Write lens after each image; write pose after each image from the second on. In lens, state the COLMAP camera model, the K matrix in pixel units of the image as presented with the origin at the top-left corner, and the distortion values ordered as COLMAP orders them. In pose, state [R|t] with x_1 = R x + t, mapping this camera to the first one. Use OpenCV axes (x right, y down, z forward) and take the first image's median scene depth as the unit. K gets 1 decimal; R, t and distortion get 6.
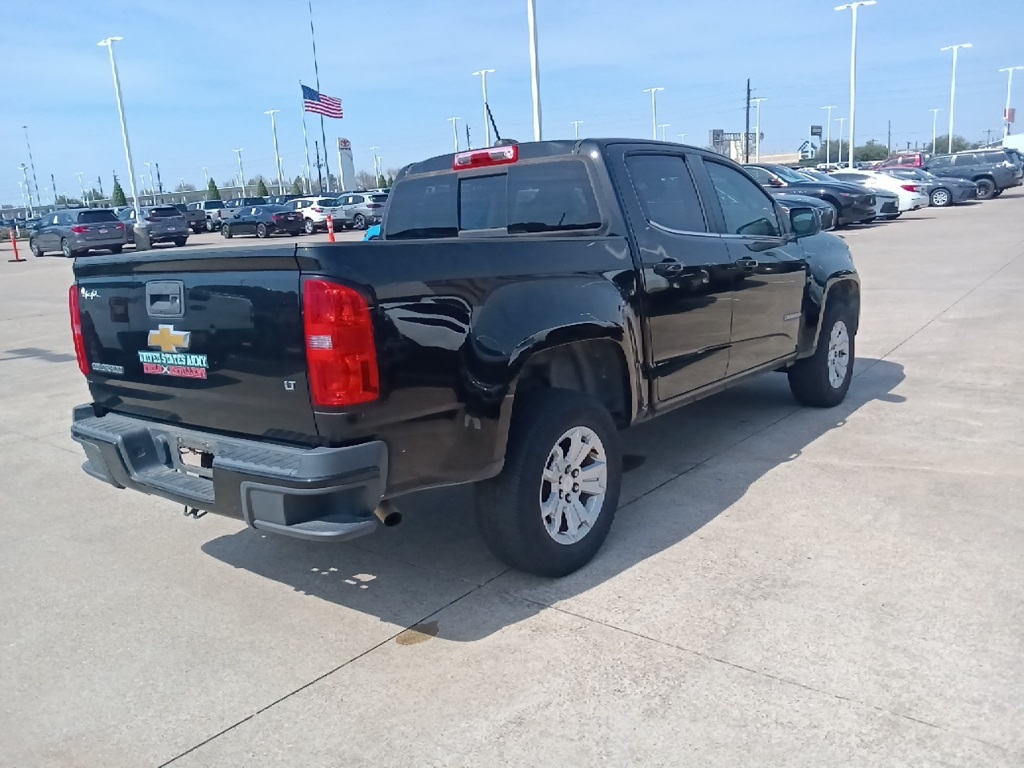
lens RADIAL K [[836.1, 0, 512.6], [0, 836.1, 386.6], [0, 0, 1]] dist [0.017249, -0.060365]
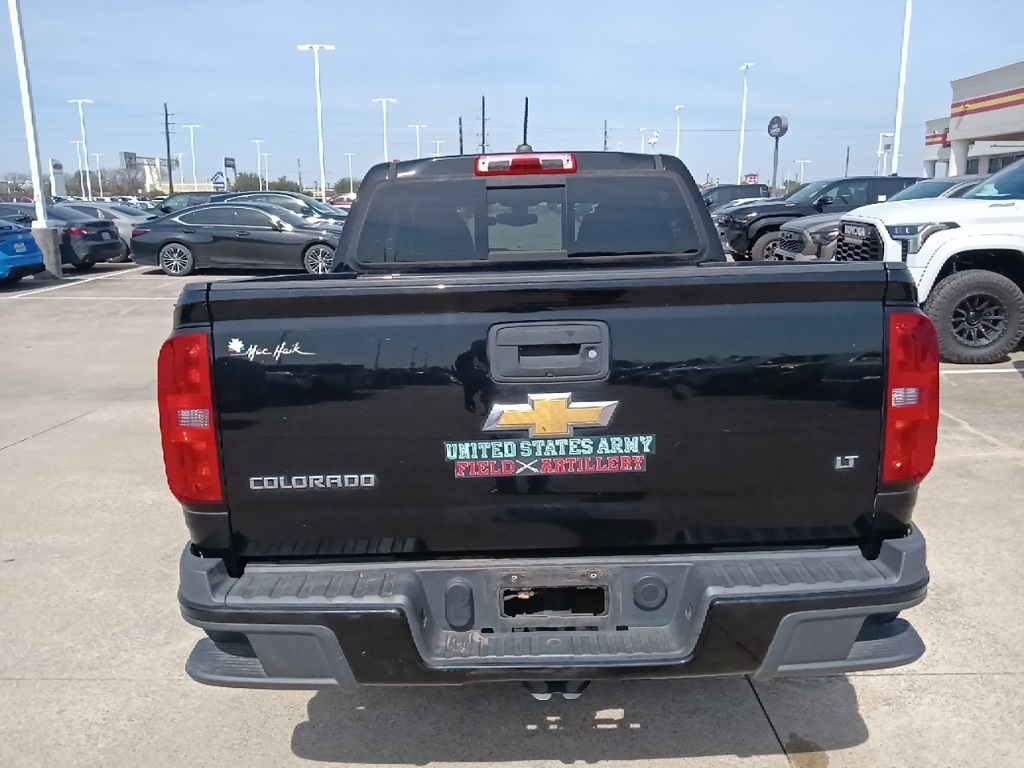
lens RADIAL K [[836.1, 0, 512.0], [0, 836.1, 381.2], [0, 0, 1]] dist [0.017249, -0.060365]
pose [[0.773582, -0.068717, 0.629959, -0.700709], [0.095066, 0.995438, -0.008156, -0.068439], [-0.626525, 0.066198, 0.776585, 0.467530]]
